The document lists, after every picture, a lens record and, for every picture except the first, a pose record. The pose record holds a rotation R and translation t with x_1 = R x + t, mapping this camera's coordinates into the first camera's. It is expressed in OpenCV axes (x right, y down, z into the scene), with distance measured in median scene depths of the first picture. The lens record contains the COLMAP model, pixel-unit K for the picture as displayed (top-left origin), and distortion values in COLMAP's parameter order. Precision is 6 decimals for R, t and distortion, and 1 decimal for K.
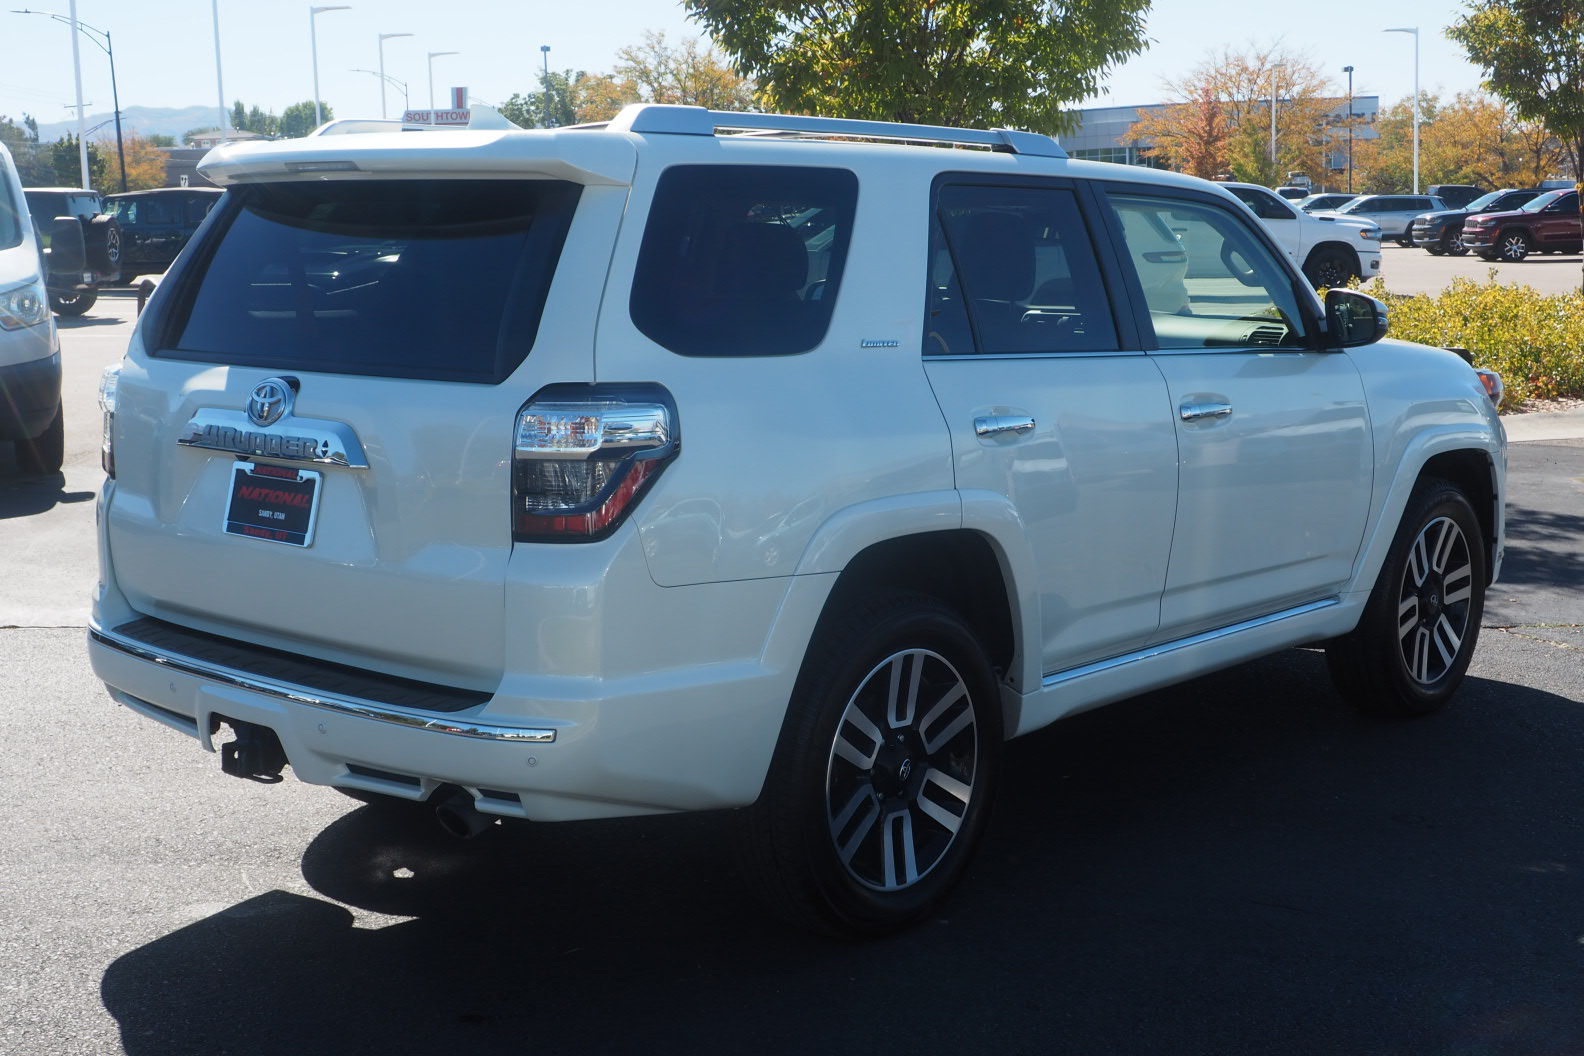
lens RADIAL K [[2049.5, 0, 794.1], [0, 2049.5, 518.6], [0, 0, 1]] dist [-0.007045, 0.000000]
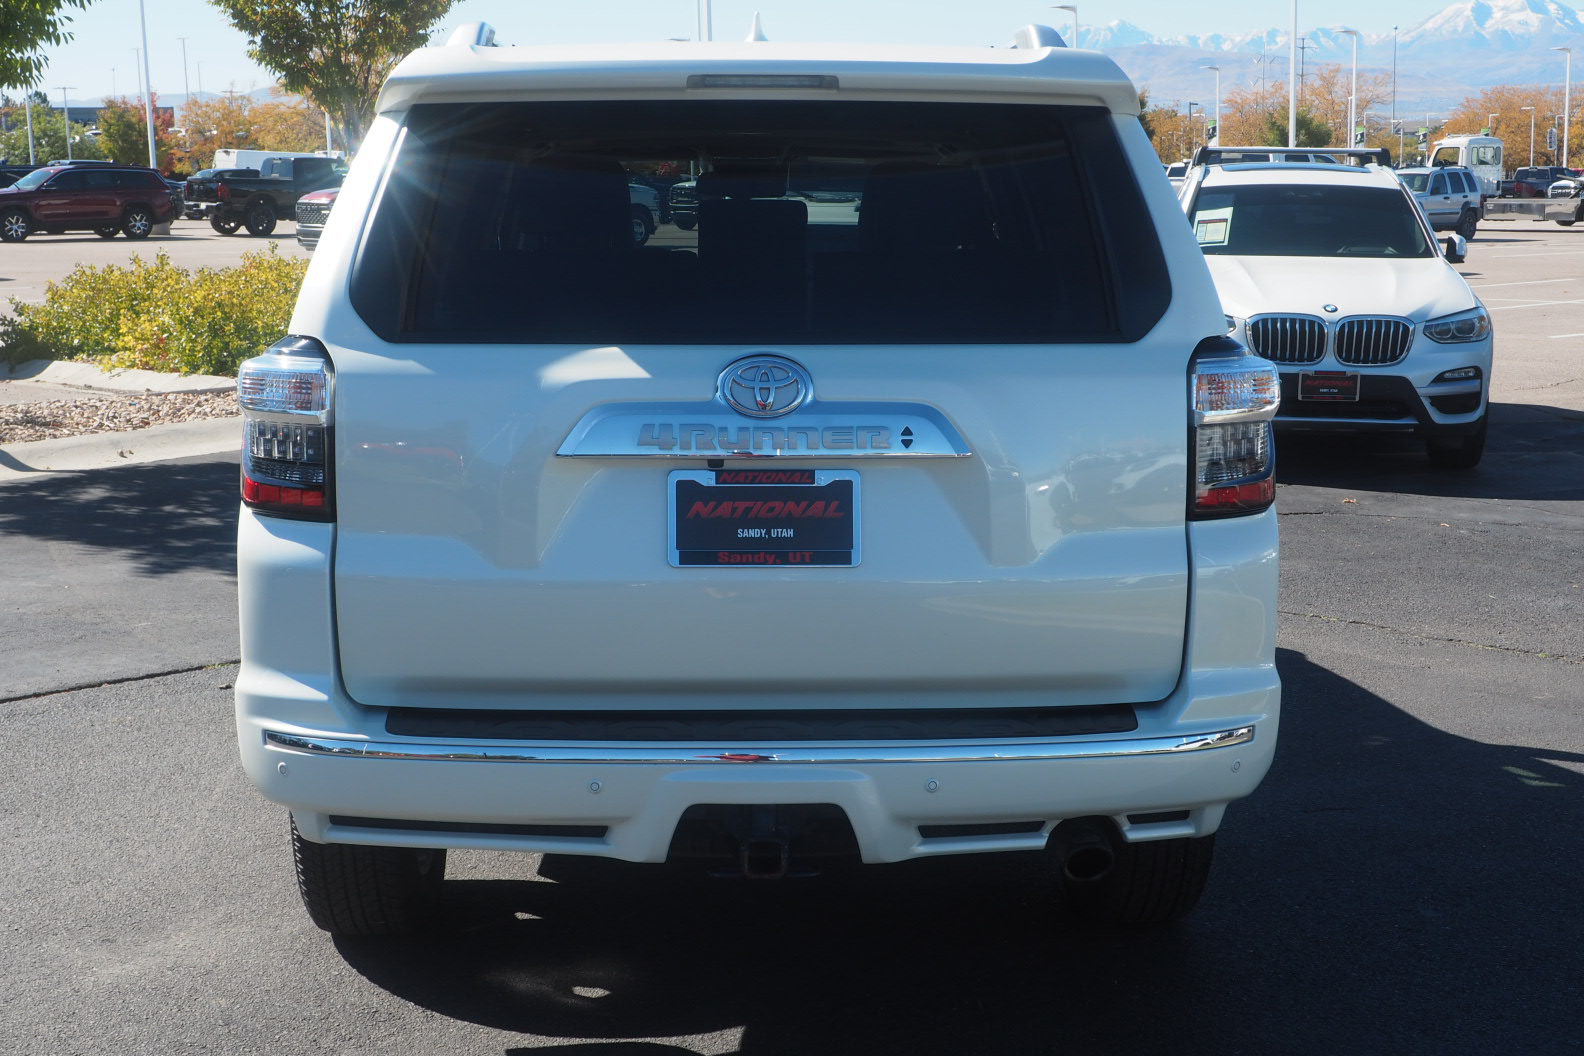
lens RADIAL K [[2116.8, 0, 794.4], [0, 2116.8, 532.3], [0, 0, 1]] dist [0.000578, 0.000000]
pose [[0.730243, -0.102767, 0.675414, -0.729083], [0.095835, 0.994255, 0.047666, -0.036368], [-0.676432, 0.029921, 0.735897, 0.378846]]
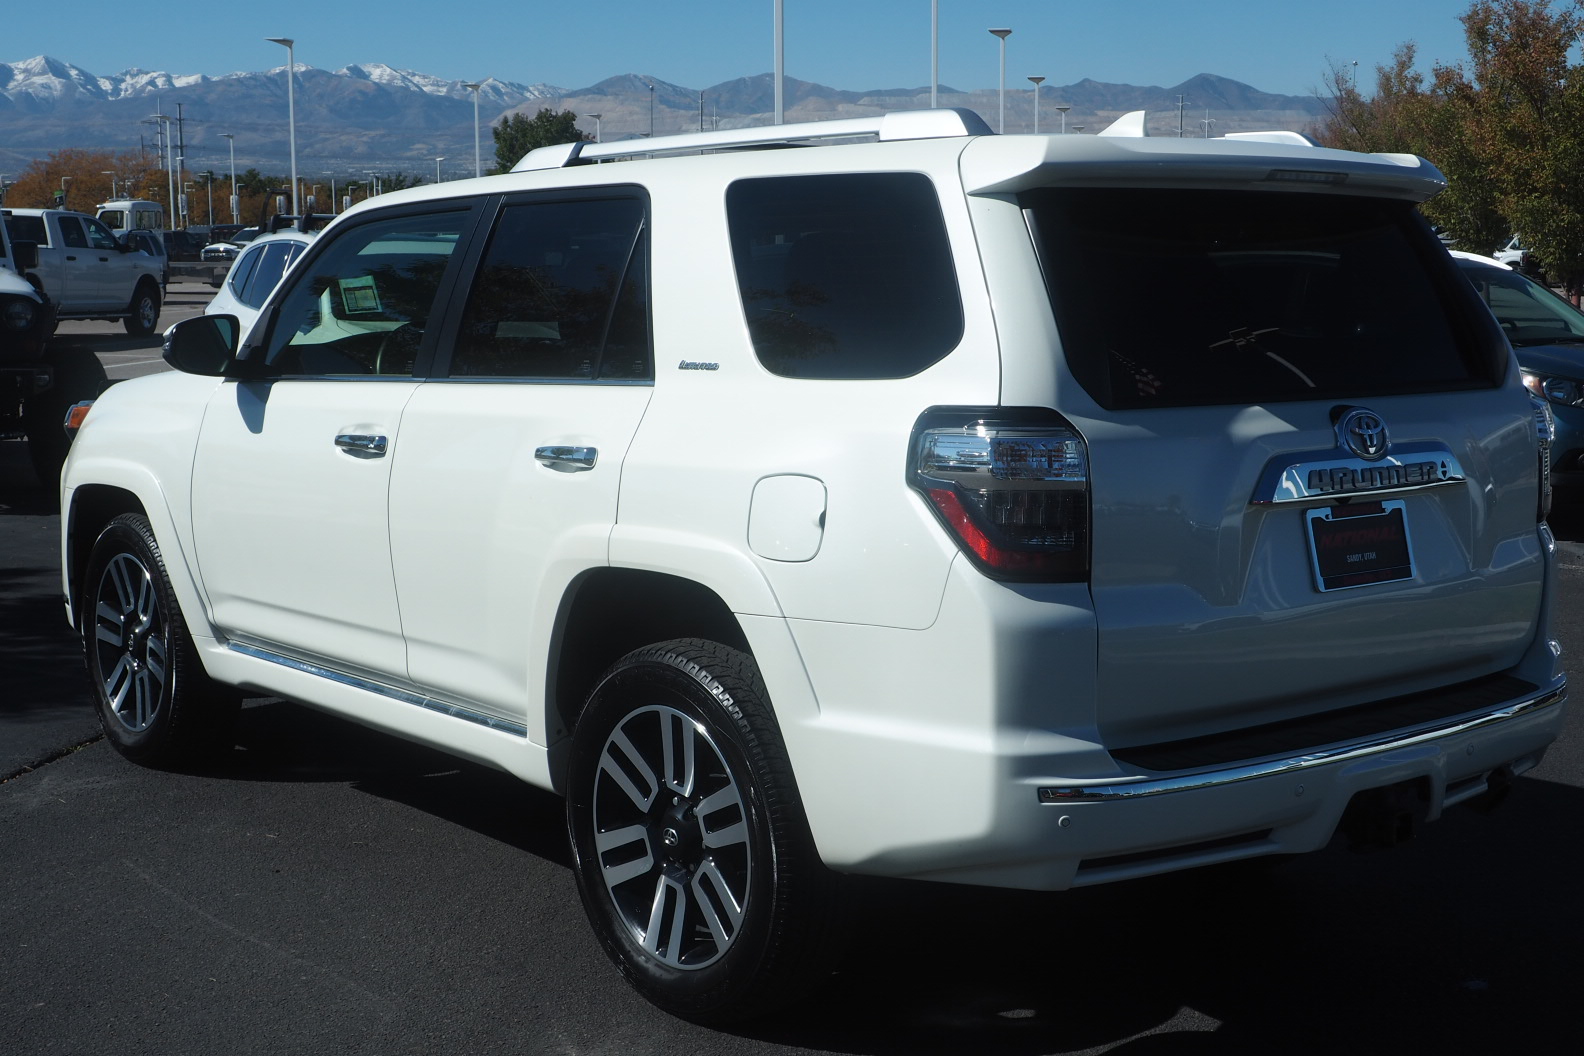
lens RADIAL K [[2116.8, 0, 793.6], [0, 2116.8, 540.4], [0, 0, 1]] dist [0.000578, 0.000000]
pose [[0.157969, -0.123862, 0.979645, -1.132031], [0.138271, 0.985101, 0.102255, -0.130769], [-0.977715, 0.119304, 0.172742, 1.007571]]
